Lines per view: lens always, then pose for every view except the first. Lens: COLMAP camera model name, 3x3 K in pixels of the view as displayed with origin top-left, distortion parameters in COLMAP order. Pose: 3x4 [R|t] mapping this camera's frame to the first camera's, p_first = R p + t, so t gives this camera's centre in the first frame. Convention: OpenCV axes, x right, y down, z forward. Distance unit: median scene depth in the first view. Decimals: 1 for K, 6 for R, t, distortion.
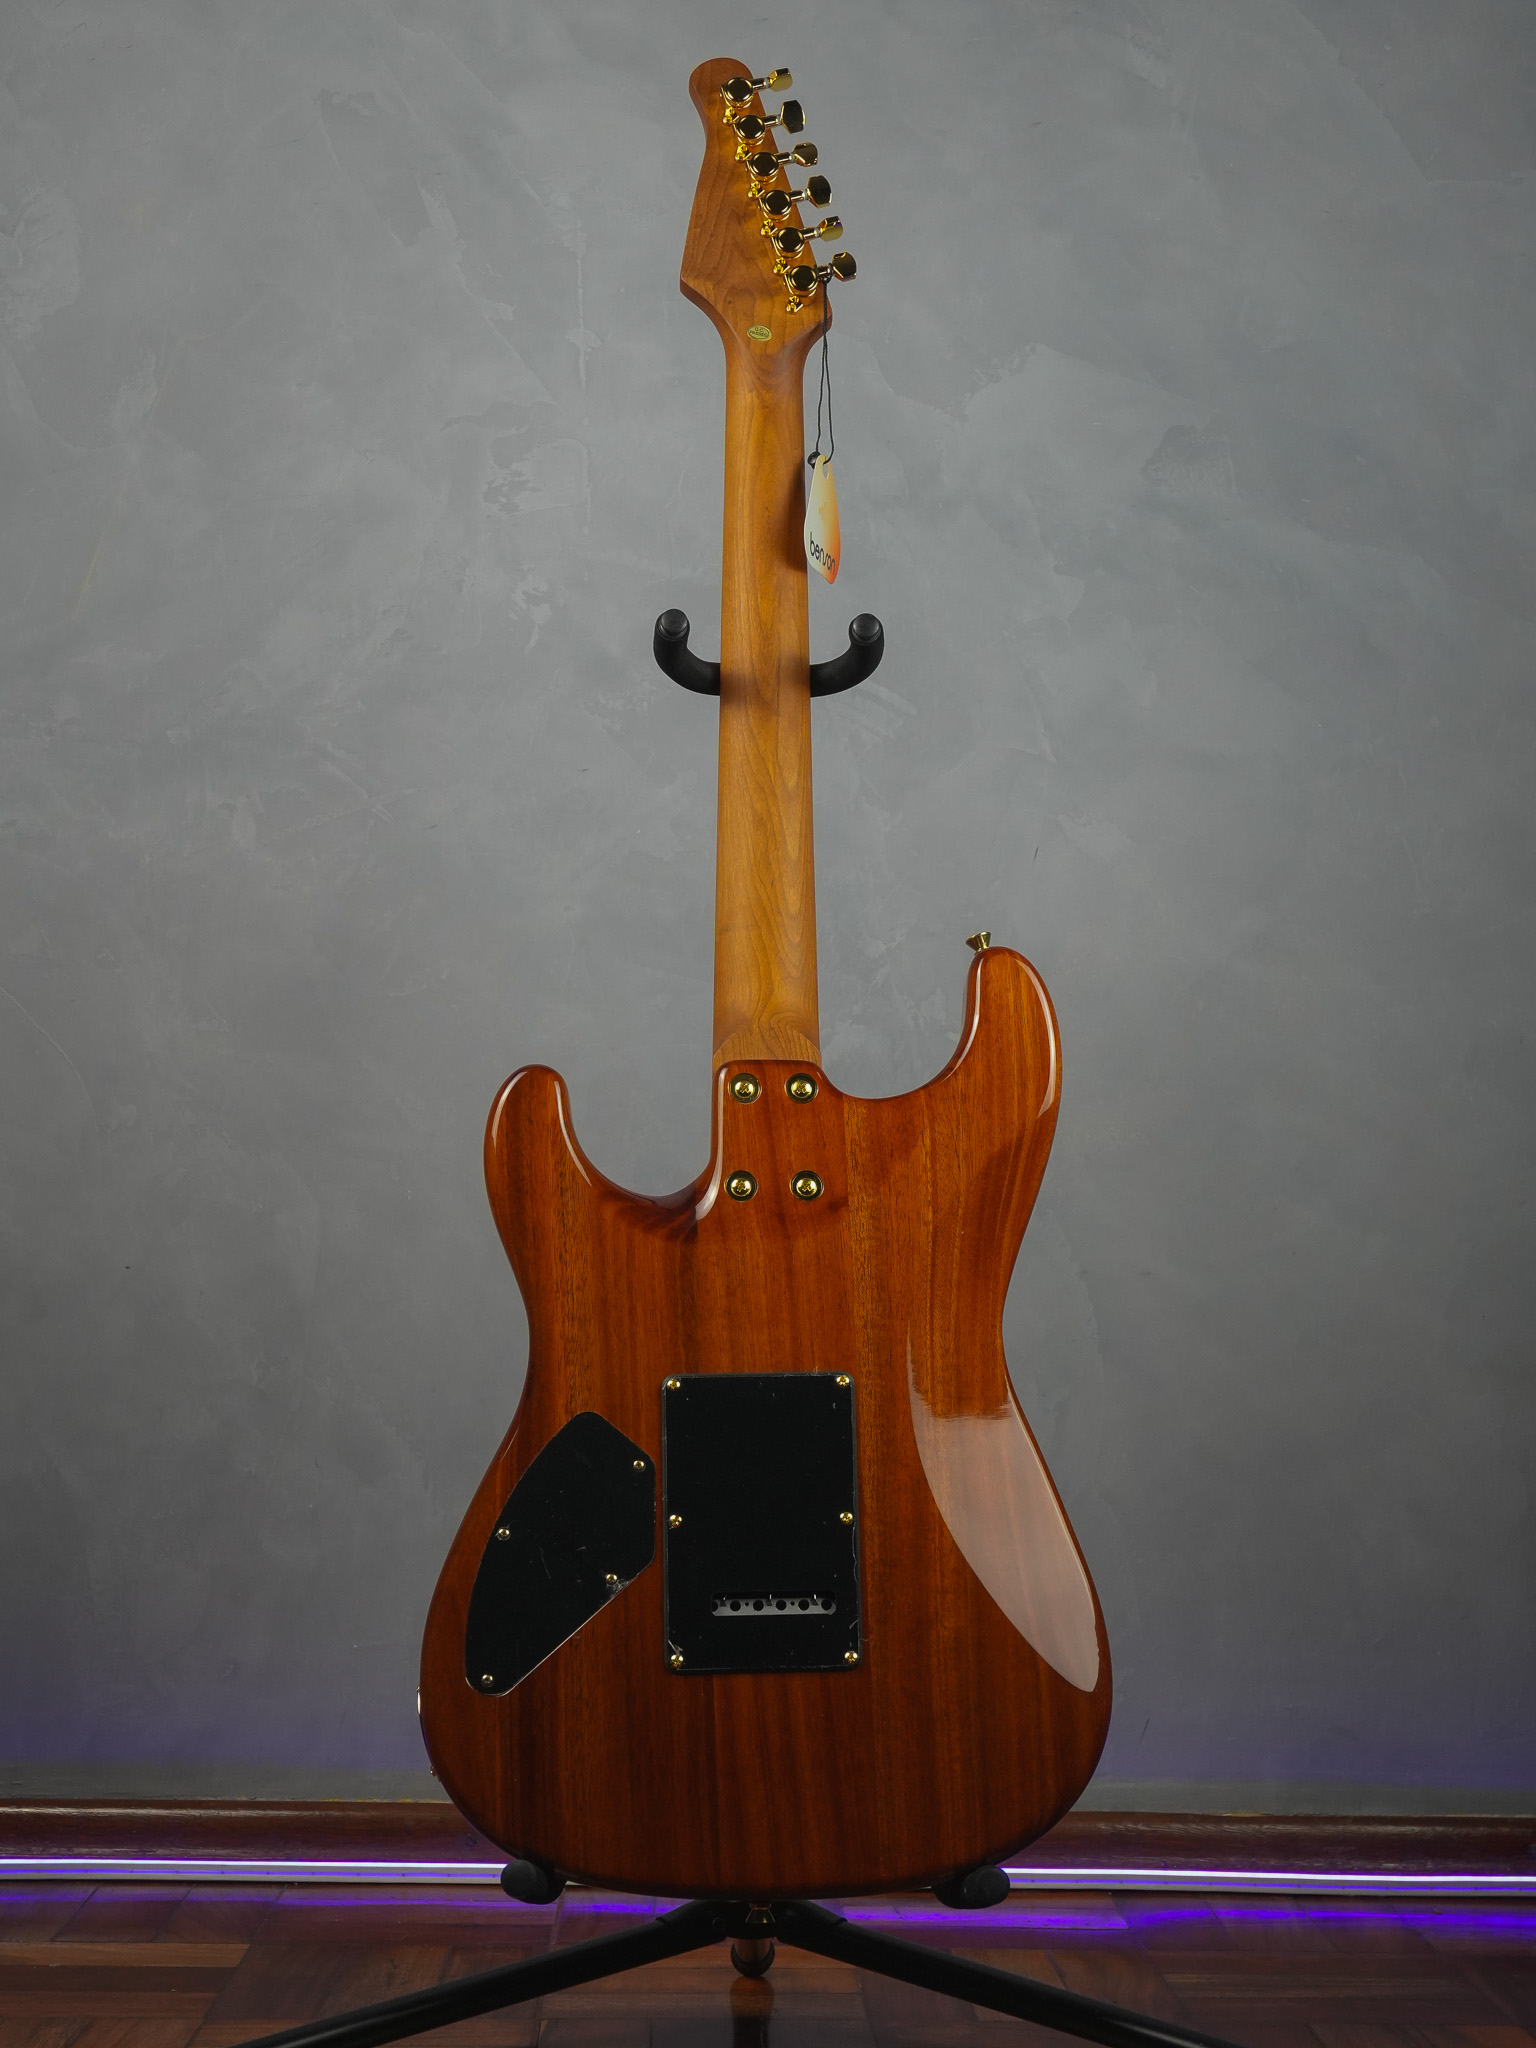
lens RADIAL K [[2977.3, 0, 808.0], [0, 2977.3, 1043.1], [0, 0, 1]] dist [-0.008798, 0.000000]
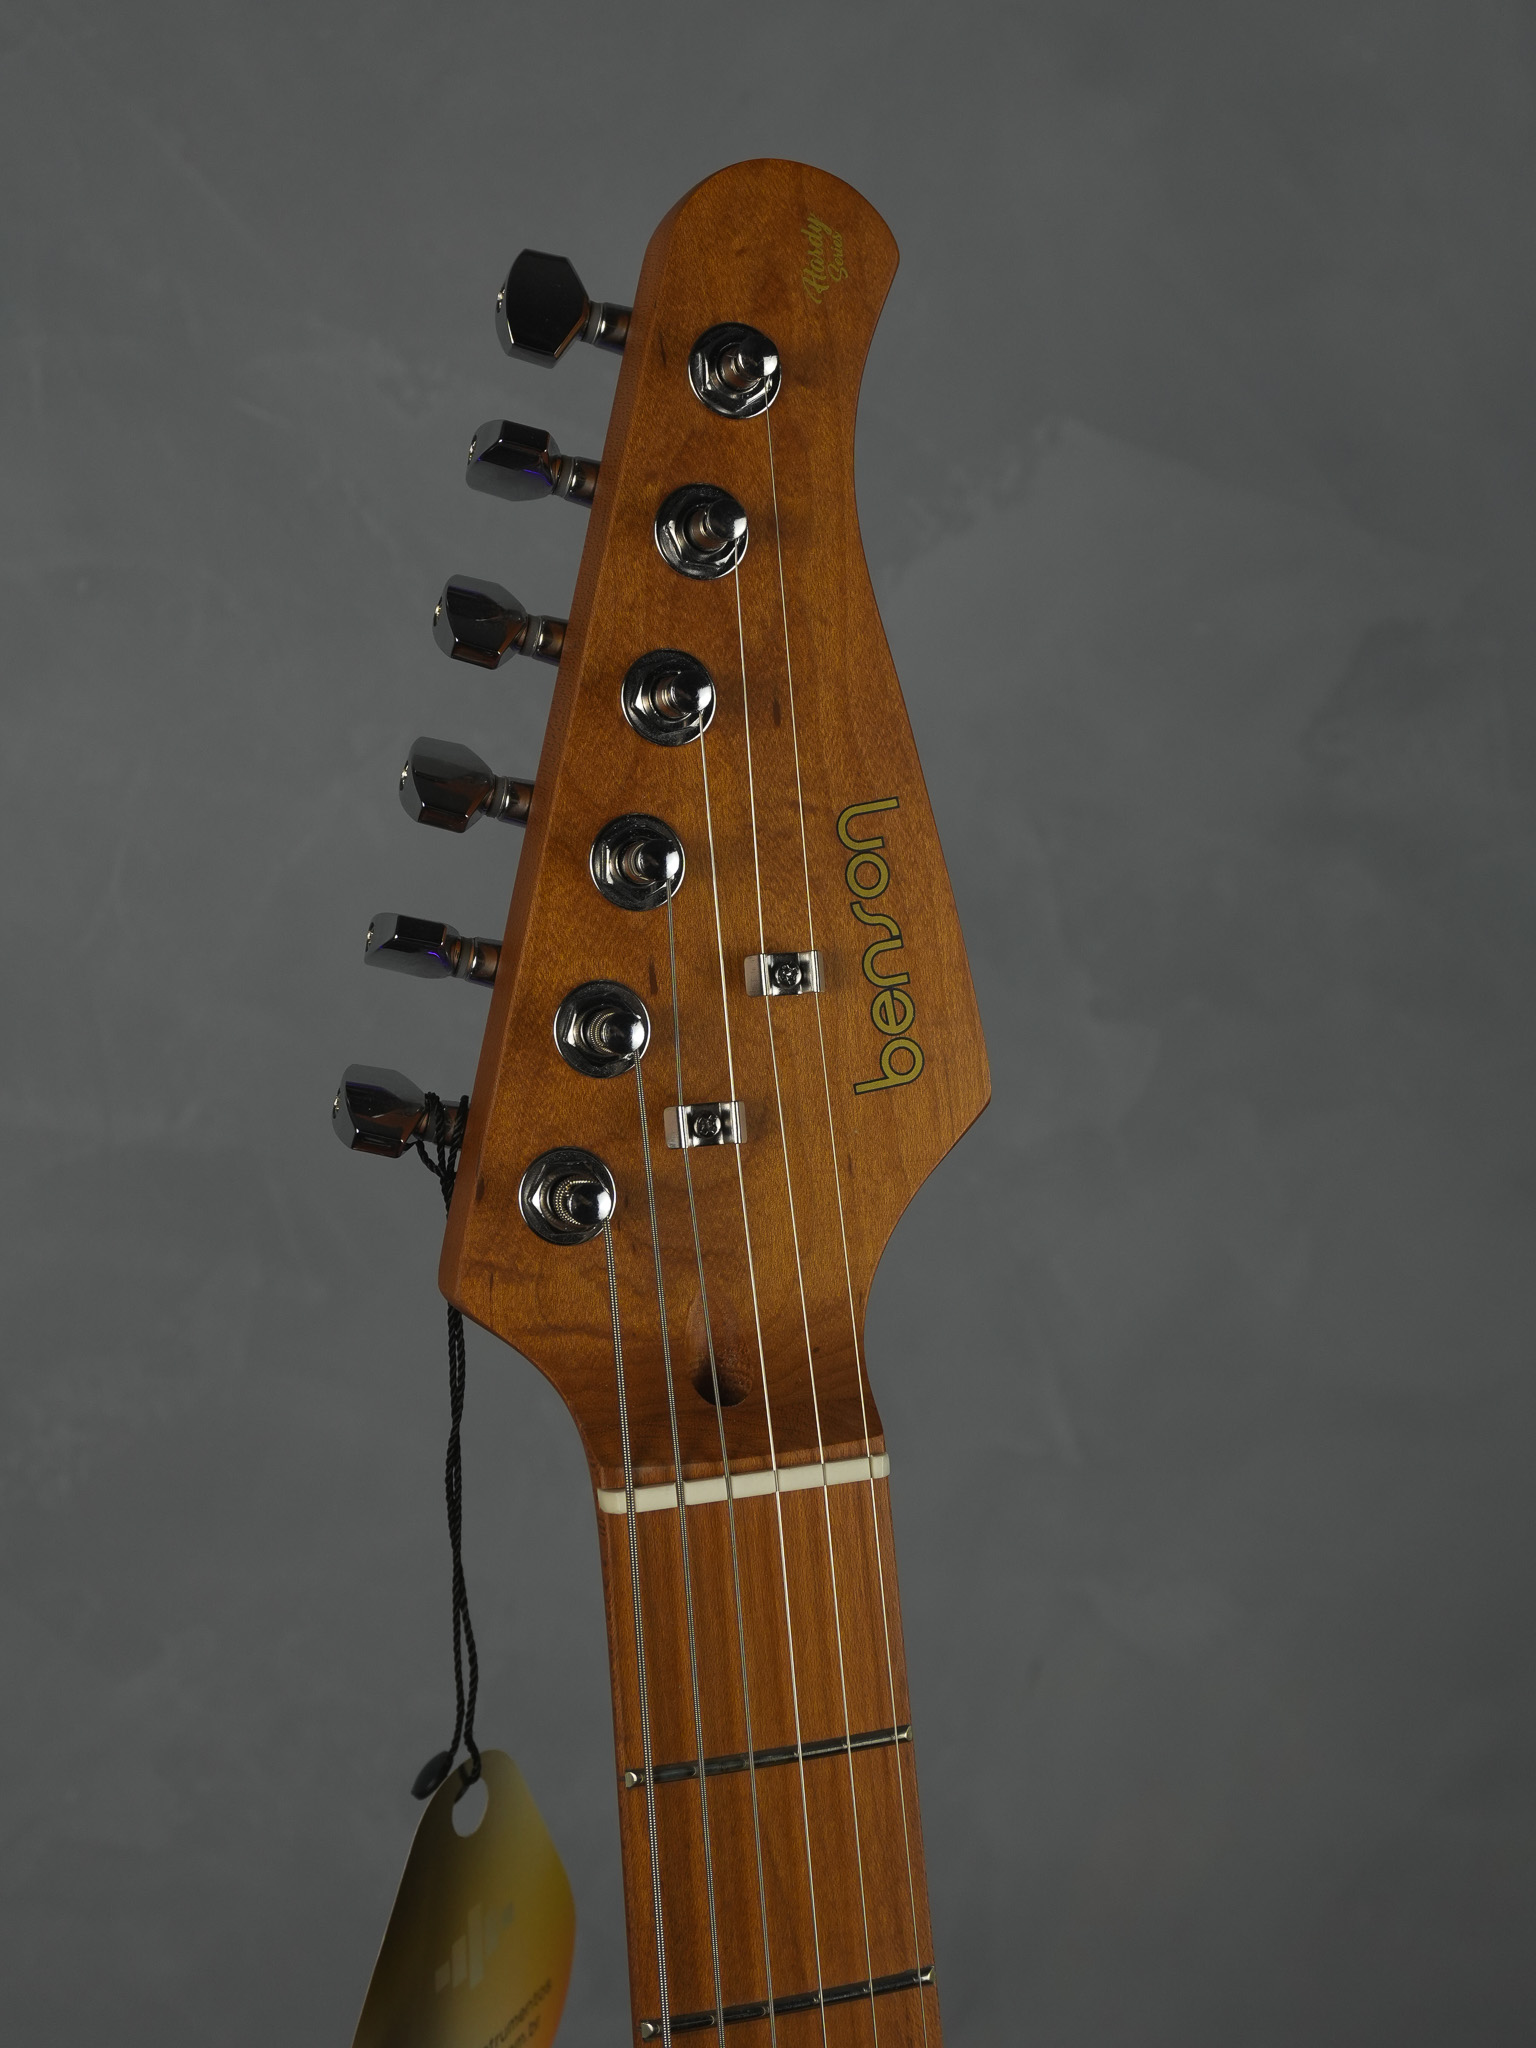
lens RADIAL K [[2977.3, 0, 771.2], [0, 2977.3, 1016.9], [0, 0, 1]] dist [-0.008798, 0.000000]
pose [[0.958146, -0.081350, 0.274478, -0.066894], [-0.010400, 0.948252, 0.317348, -0.284535], [-0.286090, -0.306921, 0.907718, 0.655916]]
